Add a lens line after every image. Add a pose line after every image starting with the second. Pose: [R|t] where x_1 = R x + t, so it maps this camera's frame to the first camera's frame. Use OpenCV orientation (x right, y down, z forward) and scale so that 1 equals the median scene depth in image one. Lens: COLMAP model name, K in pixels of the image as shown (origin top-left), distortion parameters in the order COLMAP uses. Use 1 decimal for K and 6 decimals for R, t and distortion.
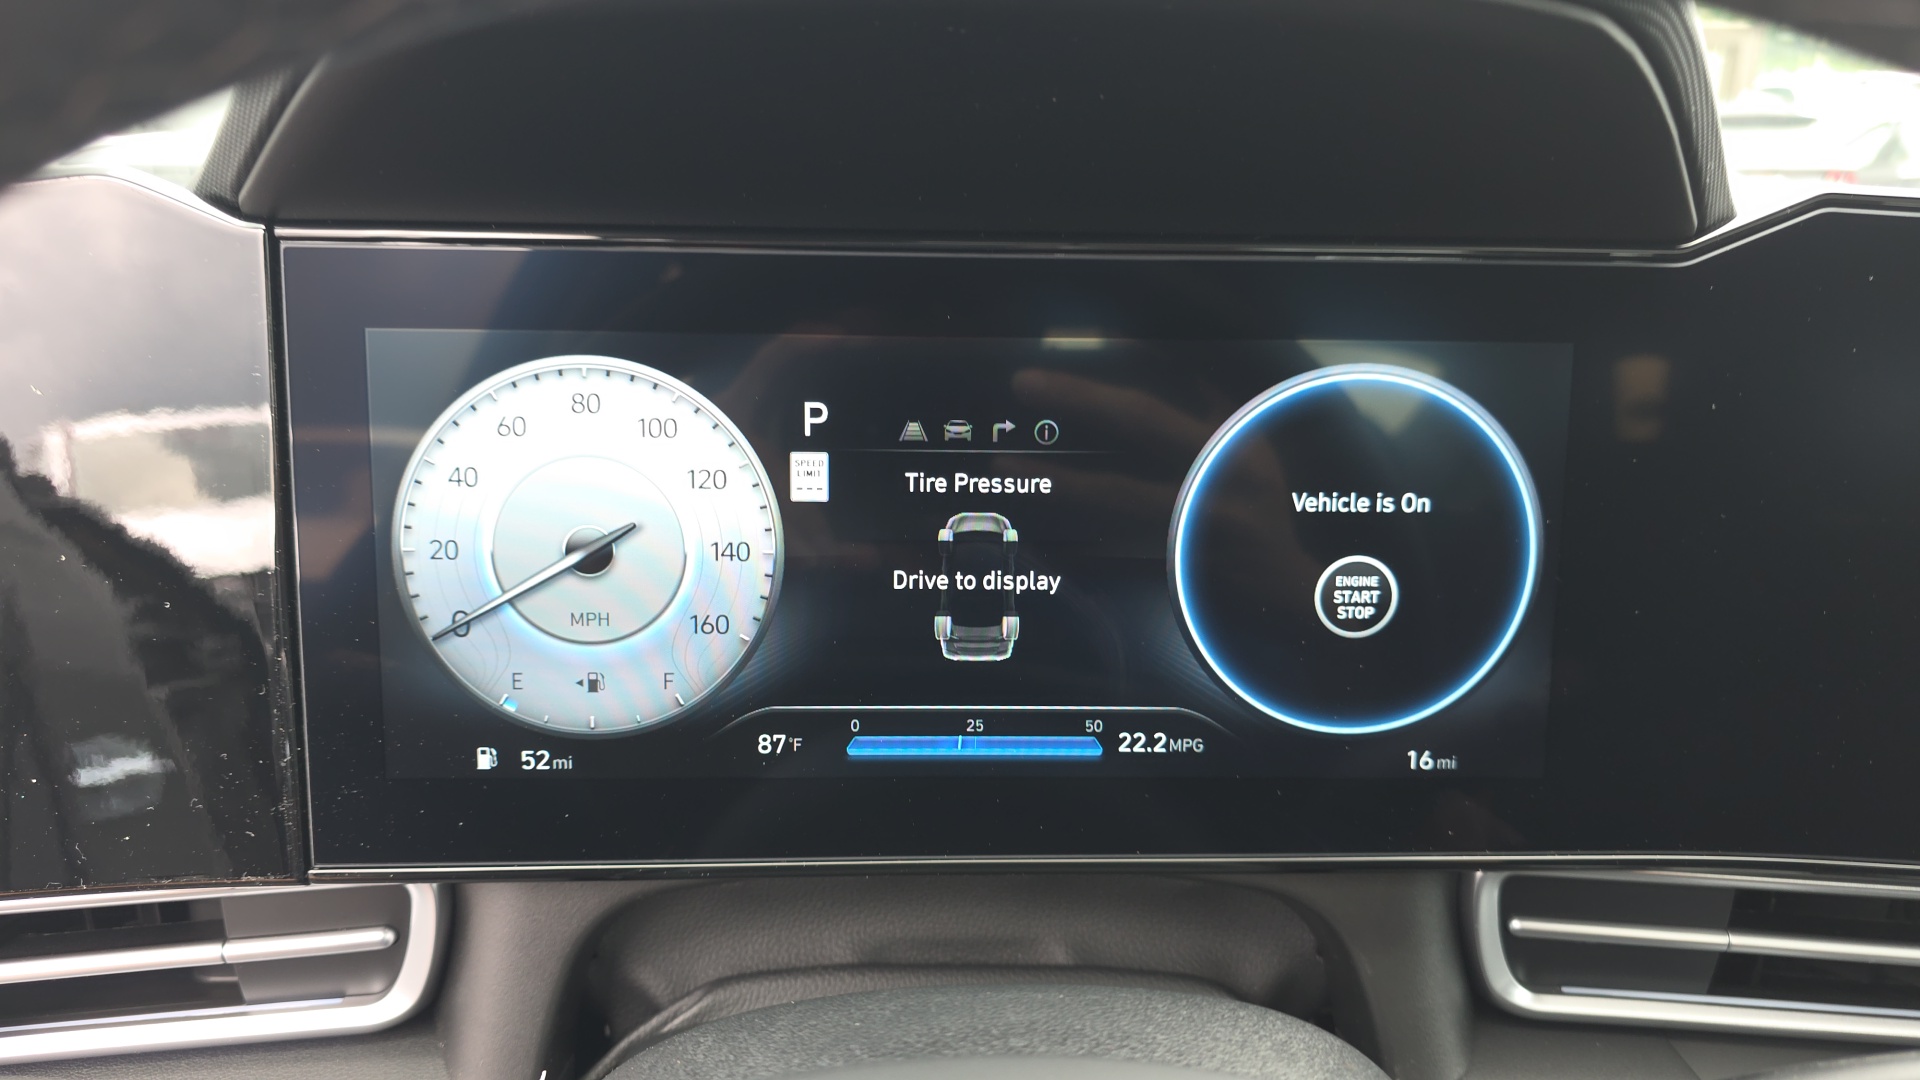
lens RADIAL K [[1327.0, 0, 974.5], [0, 1327.0, 539.0], [0, 0, 1]] dist [0.060932, -0.140939]
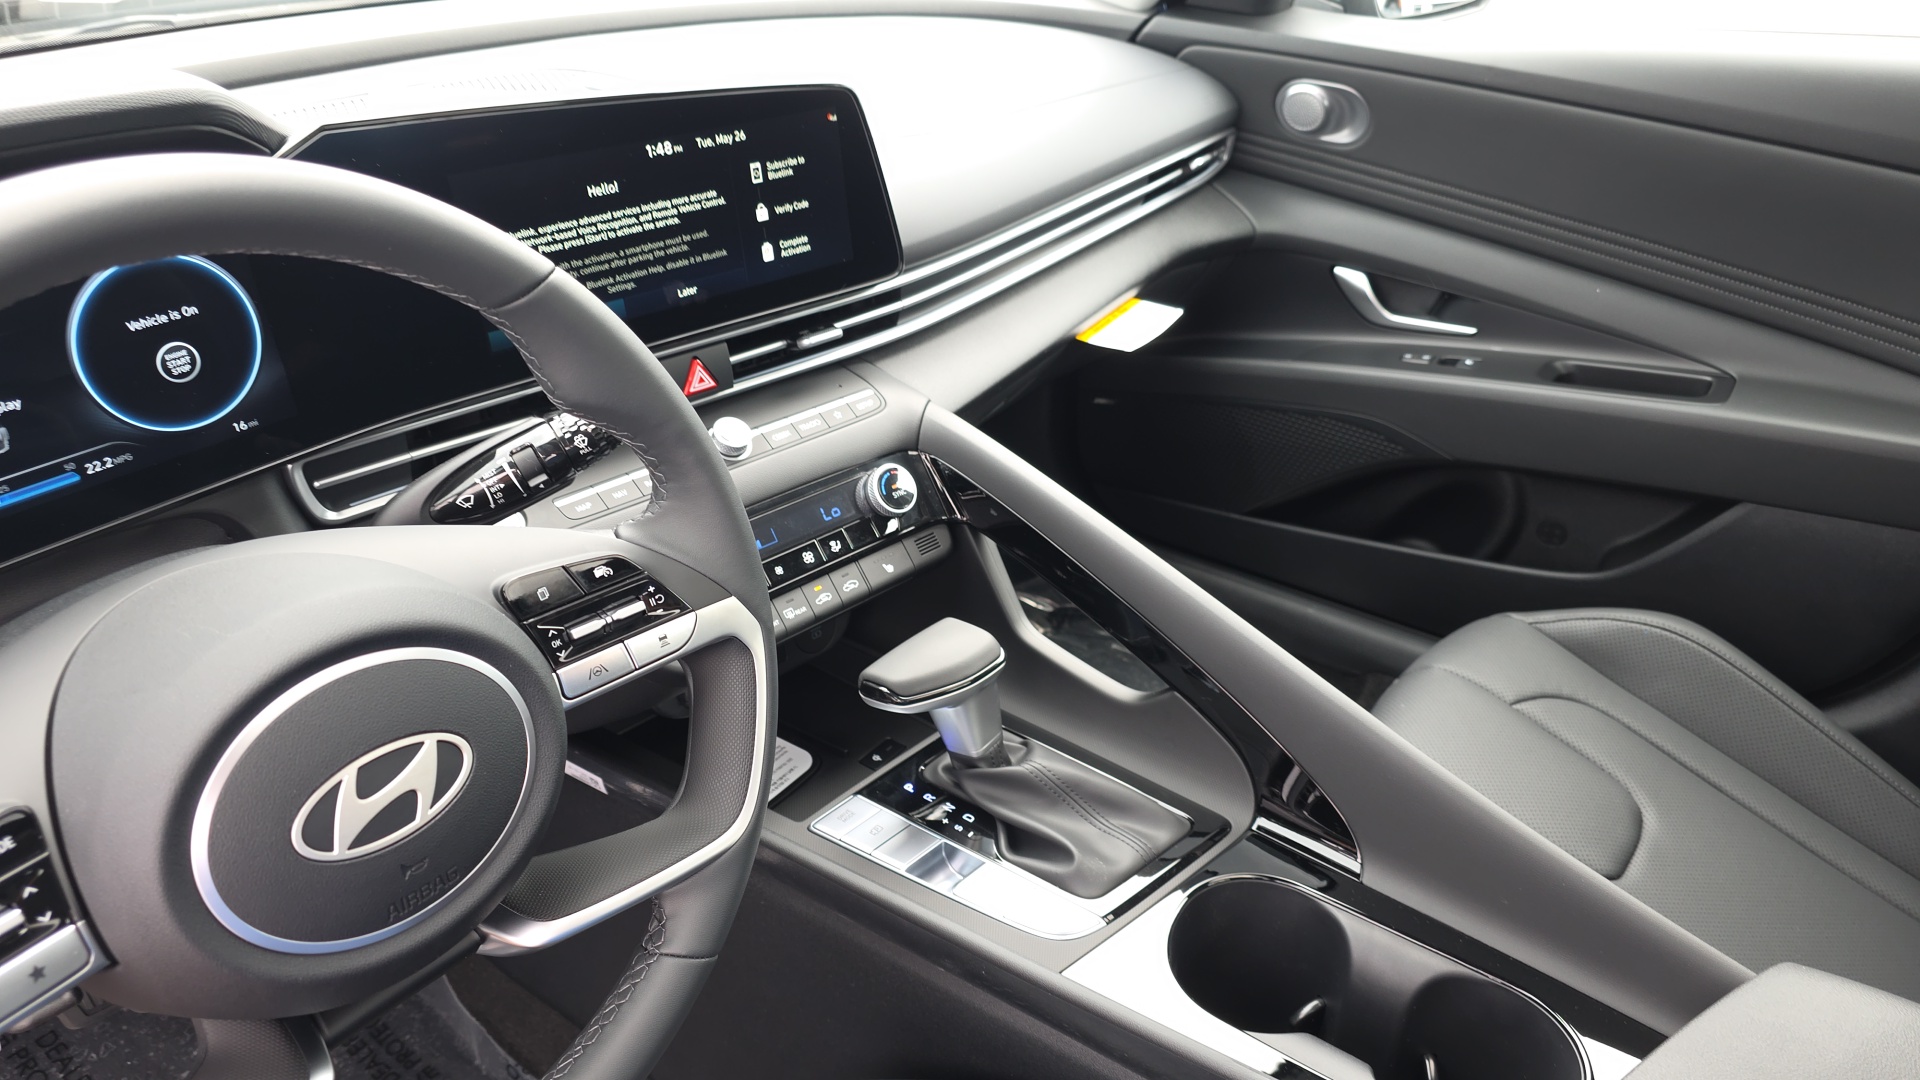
lens RADIAL K [[1300.6, 0, 959.8], [0, 1300.6, 548.4], [0, 0, 1]] dist [0.032132, -0.042707]
pose [[0.626514, -0.402958, 0.667162, -0.428907], [0.195390, 0.909850, 0.366053, -0.201921], [-0.754522, -0.098981, 0.648768, -1.271612]]
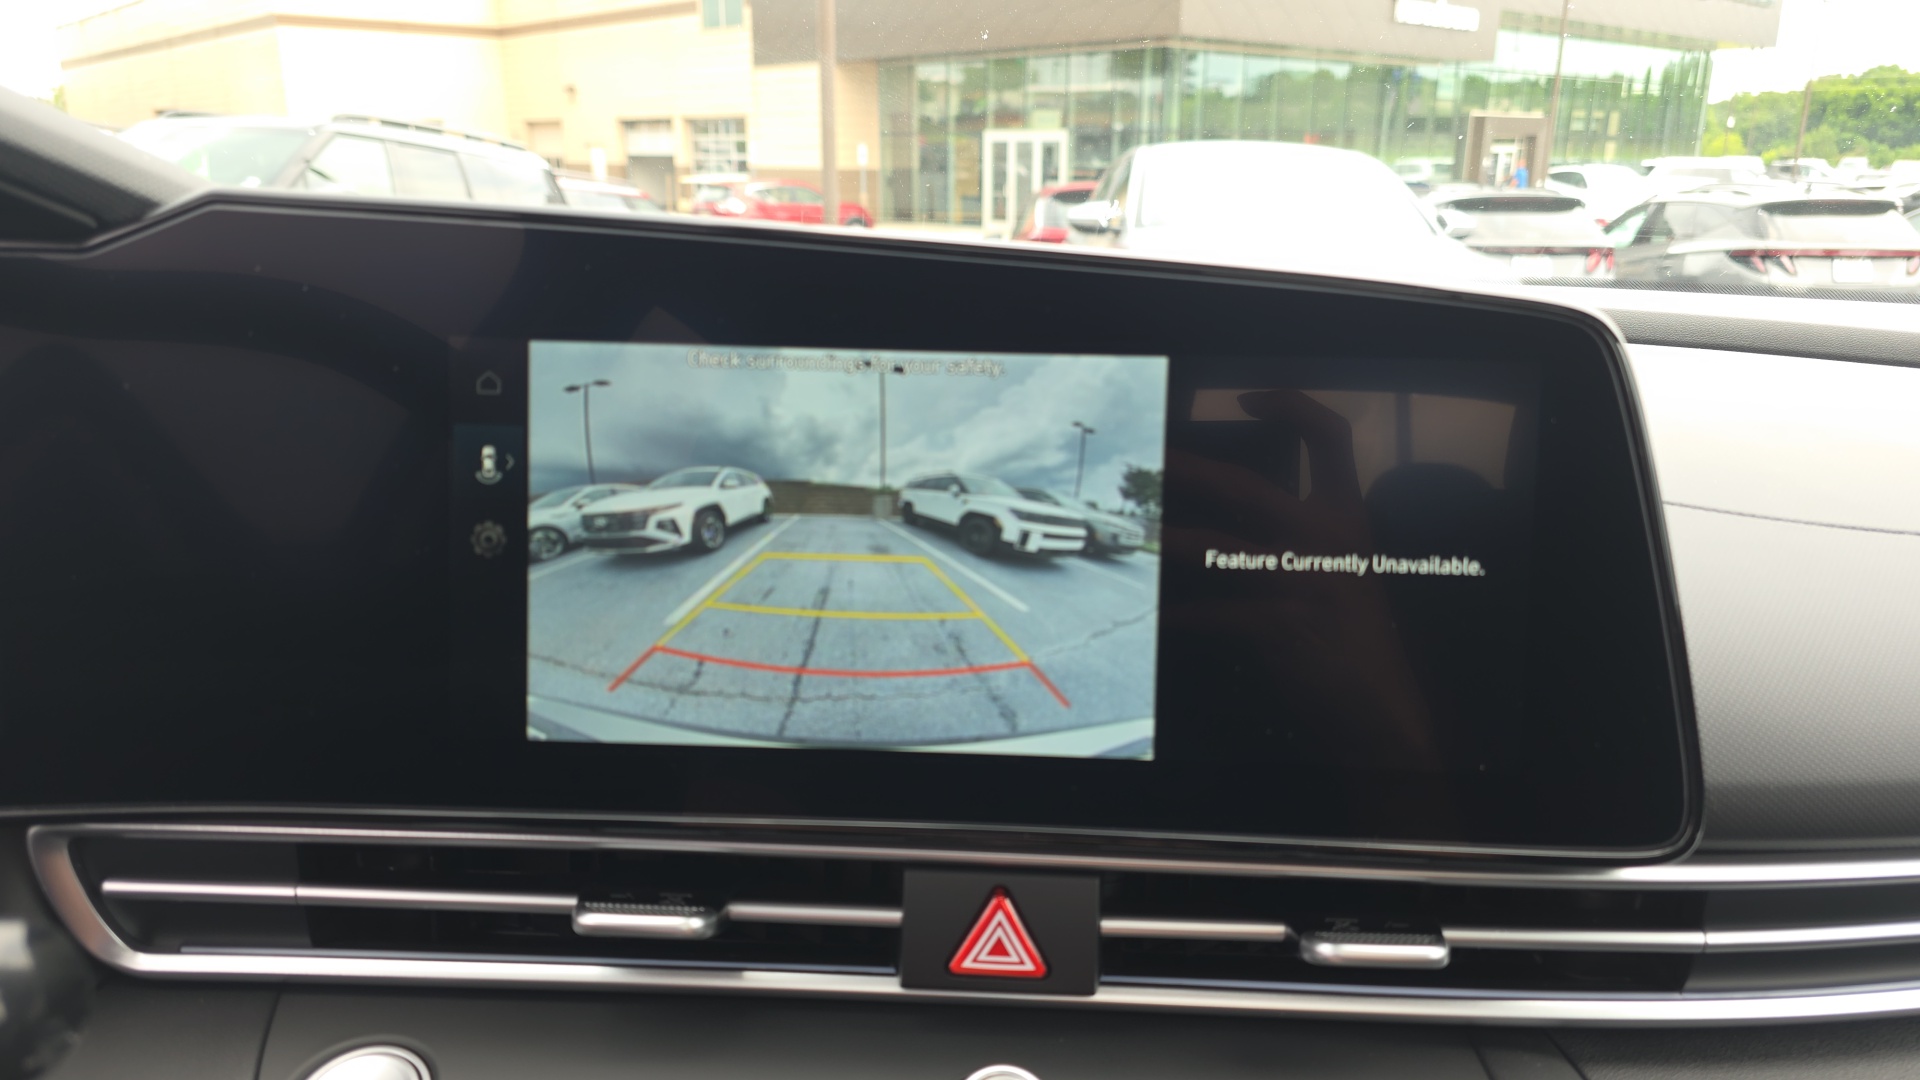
lens RADIAL K [[1310.1, 0, 953.8], [0, 1310.1, 538.4], [0, 0, 1]] dist [0.104050, -0.162030]
pose [[0.995540, -0.015439, 0.093073, 1.118589], [0.020018, 0.998624, -0.048460, 0.091265], [-0.092197, 0.050107, 0.994479, -0.130499]]
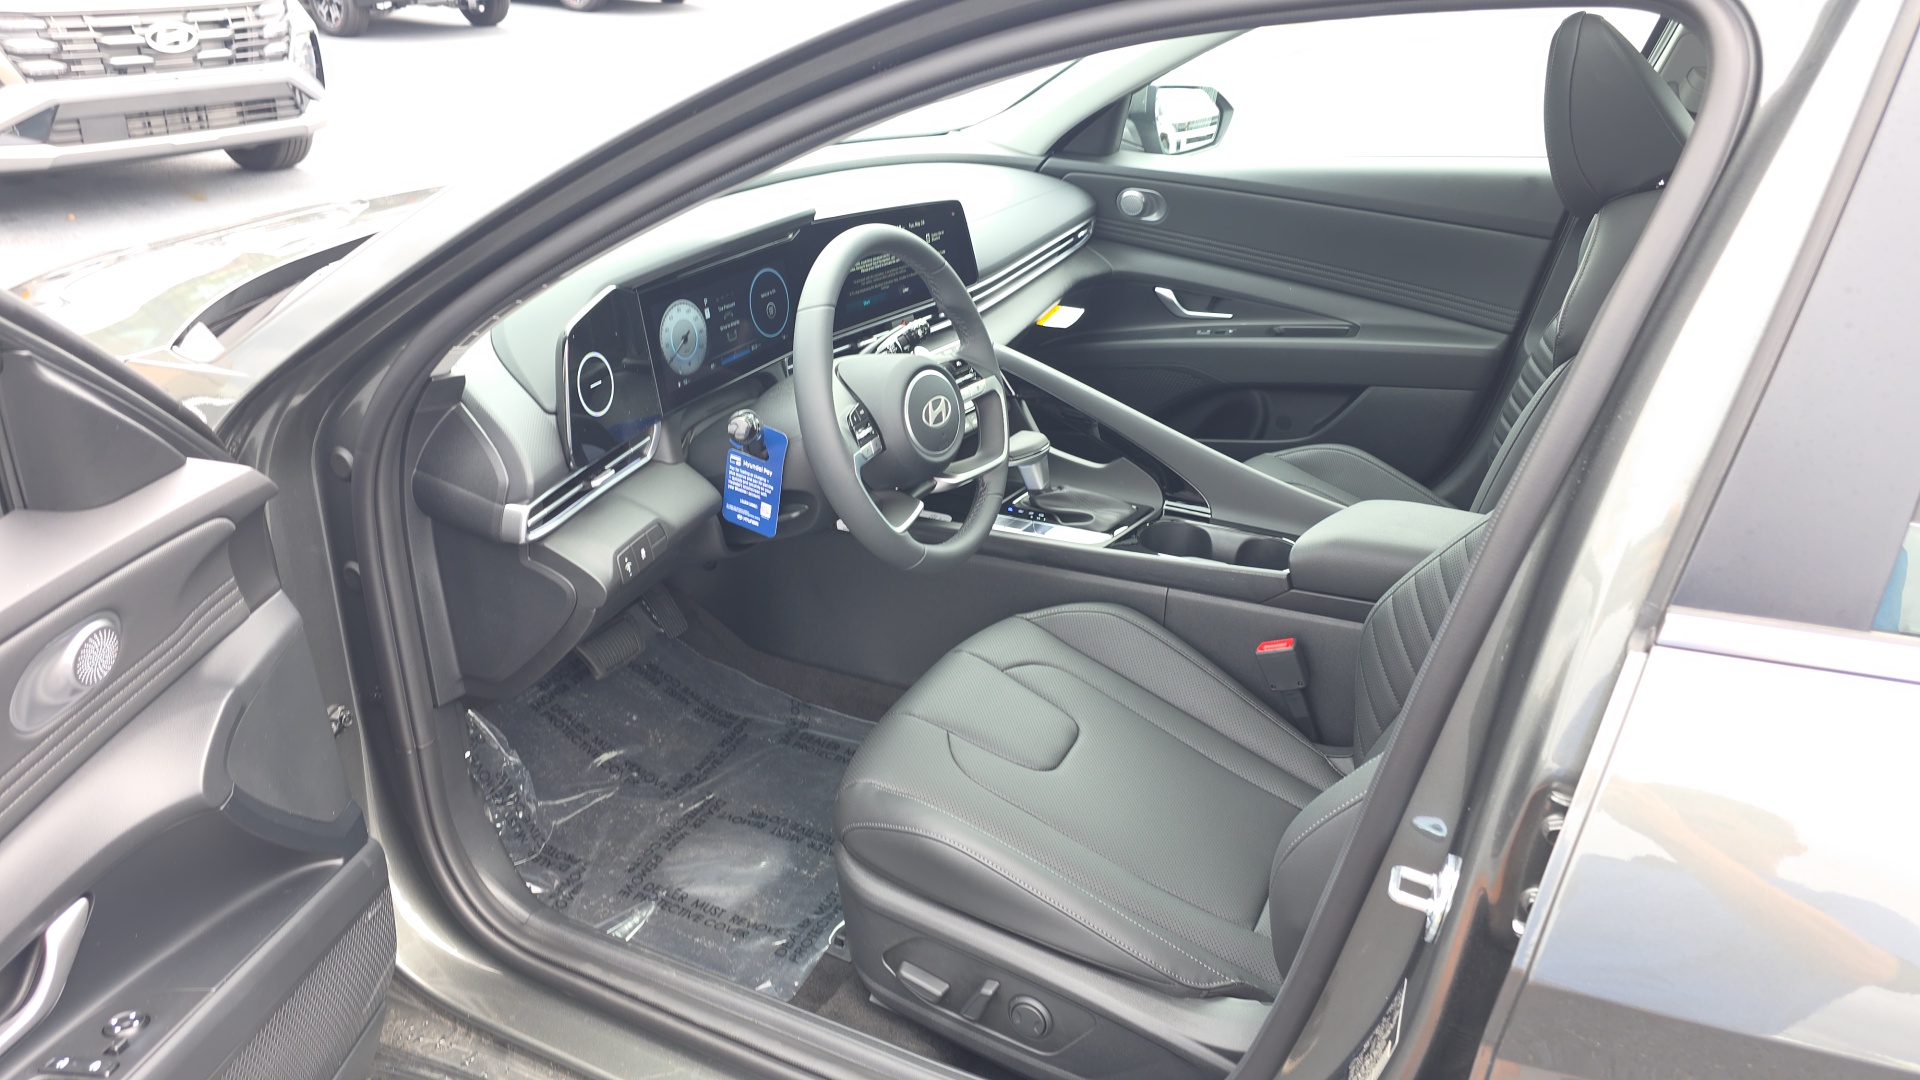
lens RADIAL K [[1288.0, 0, 977.5], [0, 1288.0, 532.9], [0, 0, 1]] dist [0.085211, -0.091558]
pose [[0.468823, -0.389174, 0.792937, -3.962536], [0.219740, 0.920871, 0.322043, -0.652195], [-0.855523, 0.023259, 0.517243, -2.506243]]
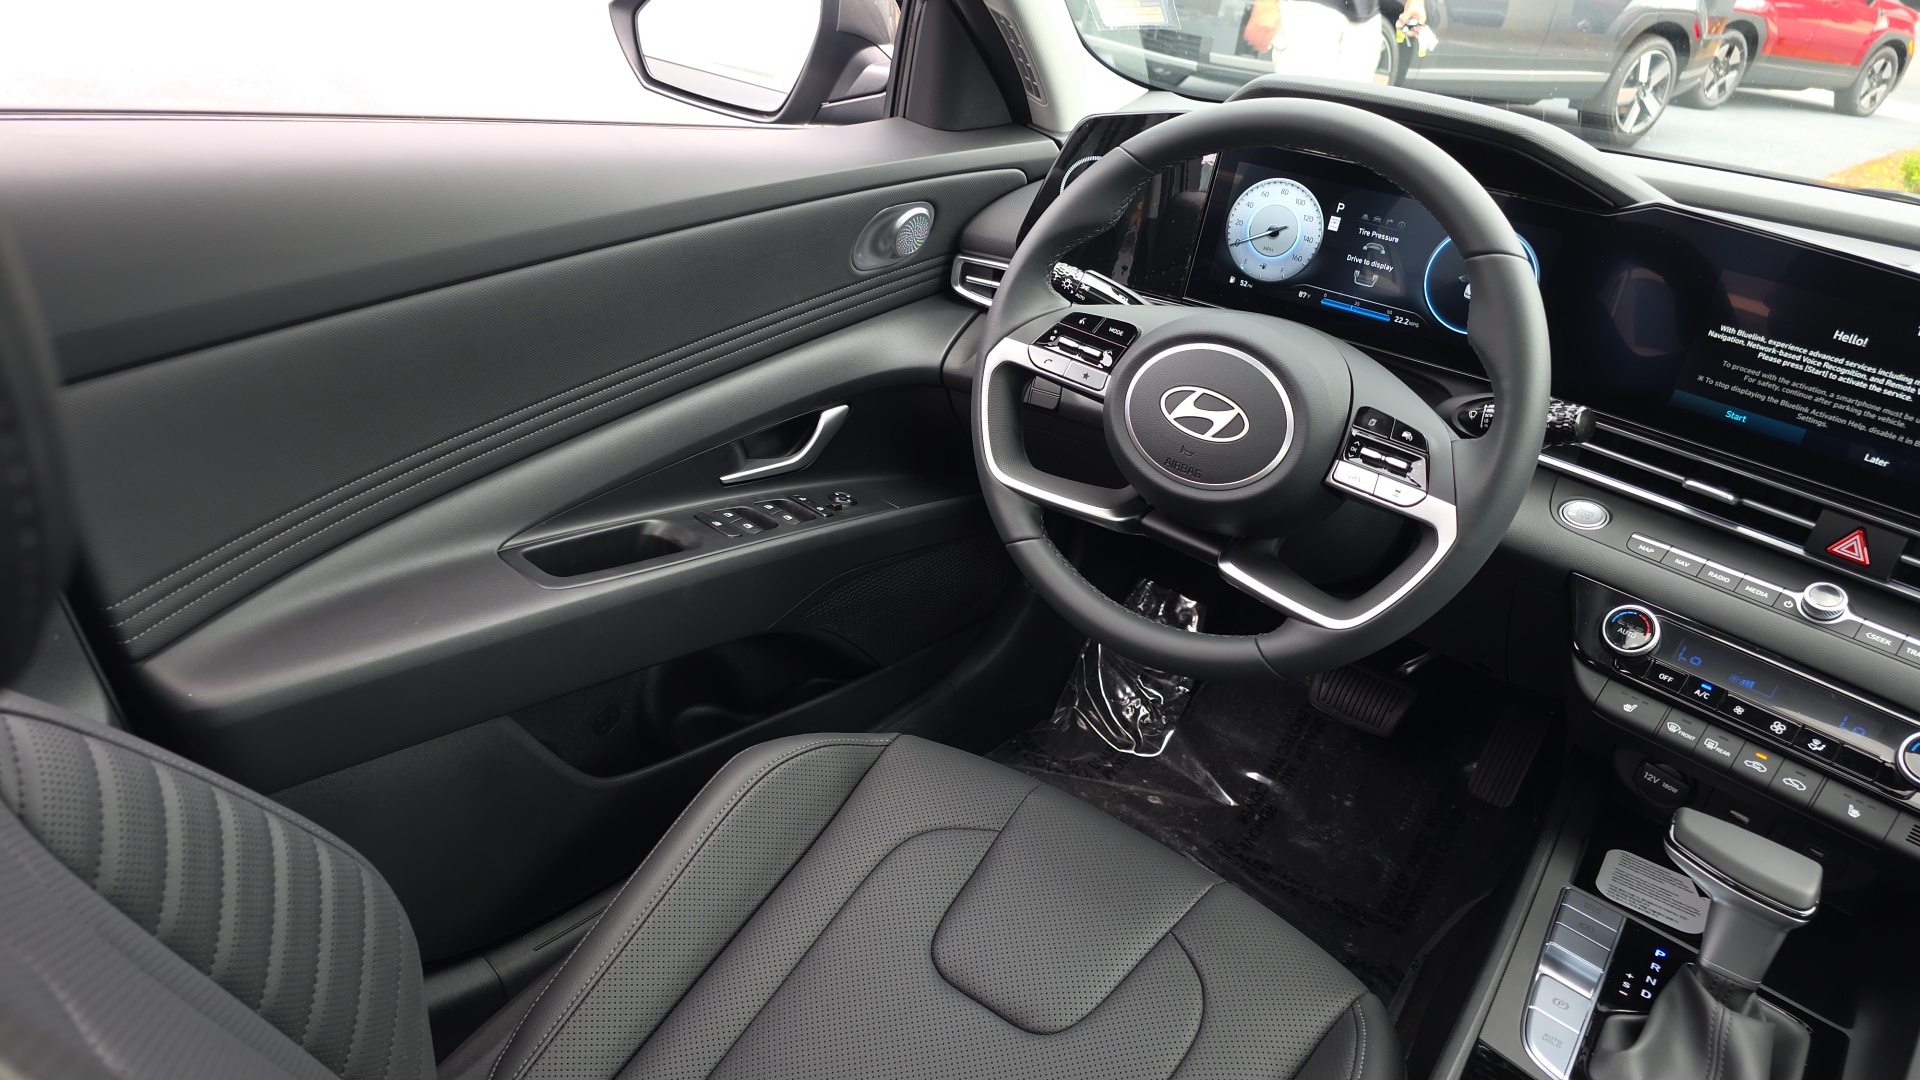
lens RADIAL K [[1314.0, 0, 935.6], [0, 1314.0, 544.0], [0, 0, 1]] dist [0.044500, -0.039391]
pose [[0.774484, 0.342974, -0.531548, 1.251415], [-0.252960, 0.938073, 0.236707, 0.195694], [0.579815, -0.048865, 0.813281, -2.621015]]
